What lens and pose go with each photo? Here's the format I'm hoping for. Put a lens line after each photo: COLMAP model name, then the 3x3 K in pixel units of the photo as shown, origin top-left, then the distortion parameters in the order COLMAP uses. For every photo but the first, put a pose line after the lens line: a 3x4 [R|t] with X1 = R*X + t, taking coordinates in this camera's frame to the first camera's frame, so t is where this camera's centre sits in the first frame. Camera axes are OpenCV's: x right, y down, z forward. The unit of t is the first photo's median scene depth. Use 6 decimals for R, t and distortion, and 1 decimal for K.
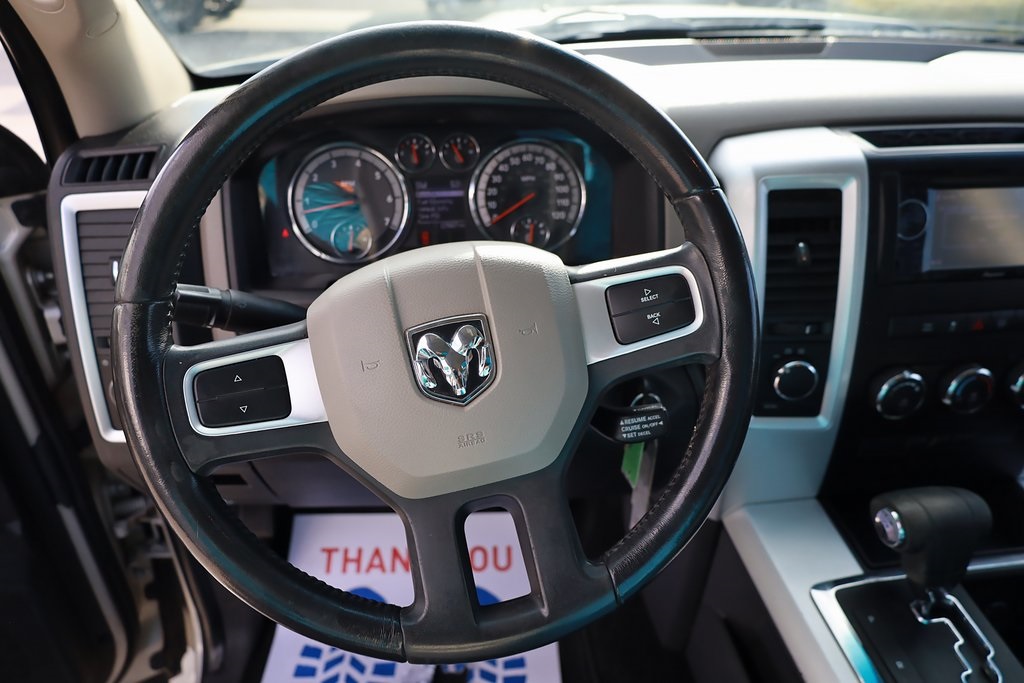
lens RADIAL K [[705.5, 0, 519.2], [0, 705.5, 358.4], [0, 0, 1]] dist [-0.002361, 0.000913]
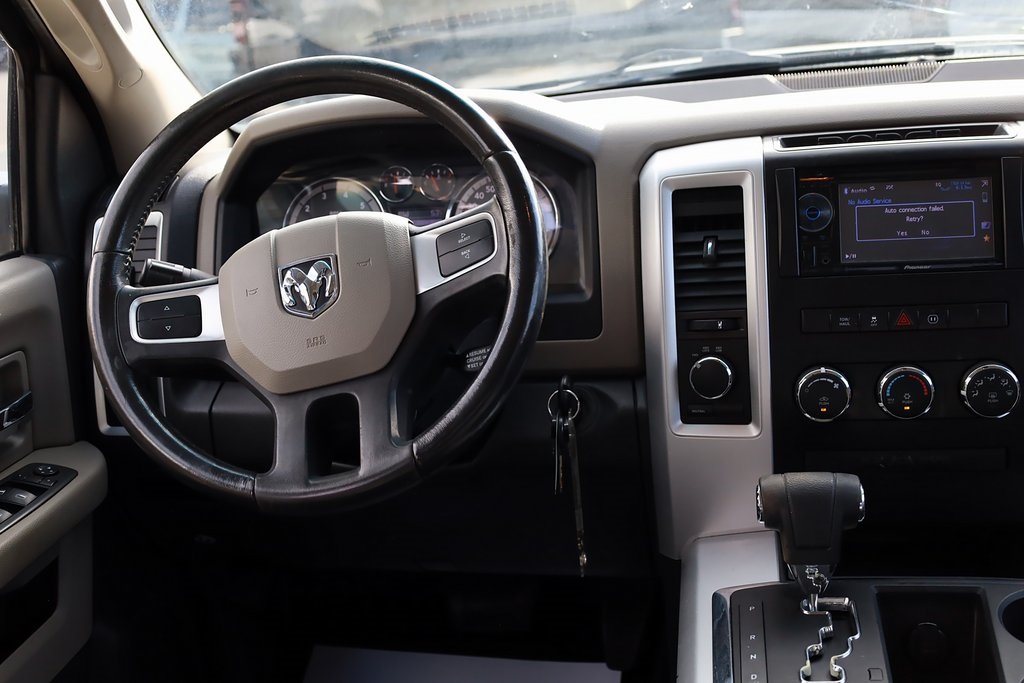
lens RADIAL K [[1340.5, 0, 494.7], [0, 1340.5, 336.2], [0, 0, 1]] dist [-0.008711, 0.000000]
pose [[0.950330, -0.010120, -0.311079, 0.719660], [-0.070275, 0.966684, -0.246135, 0.483407], [0.303206, 0.255771, 0.917958, -0.868646]]
